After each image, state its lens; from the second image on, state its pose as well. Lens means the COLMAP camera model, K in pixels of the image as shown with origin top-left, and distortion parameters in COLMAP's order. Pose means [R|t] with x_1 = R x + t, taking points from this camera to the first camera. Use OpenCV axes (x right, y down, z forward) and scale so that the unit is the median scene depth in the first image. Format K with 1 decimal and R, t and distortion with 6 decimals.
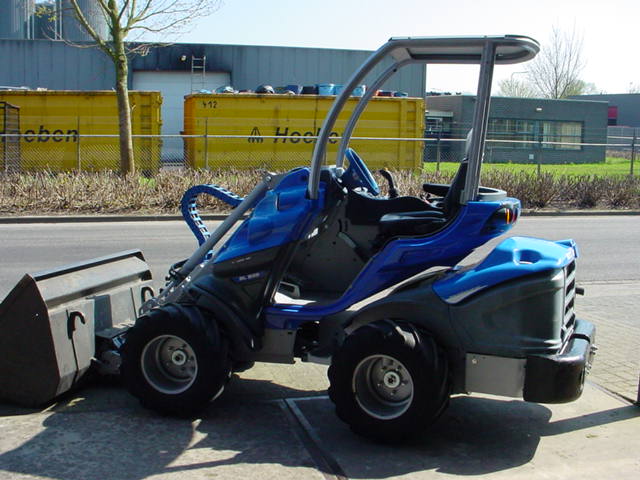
lens RADIAL K [[822.5, 0, 319.3], [0, 822.5, 239.3], [0, 0, 1]] dist [-0.144257, 0.000000]
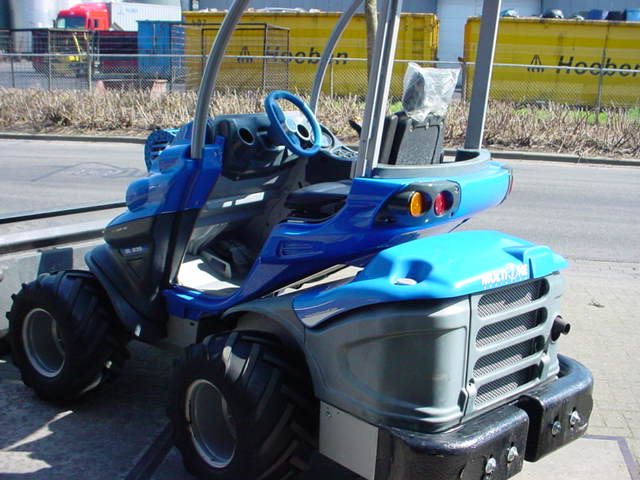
lens RADIAL K [[822.5, 0, 320.5], [0, 822.5, 244.9], [0, 0, 1]] dist [-0.144257, 0.000000]
pose [[0.909087, 0.104424, -0.403308, 0.092417], [-0.064608, 0.991703, 0.111139, -0.013810], [0.411567, -0.074978, 0.908290, 0.080471]]
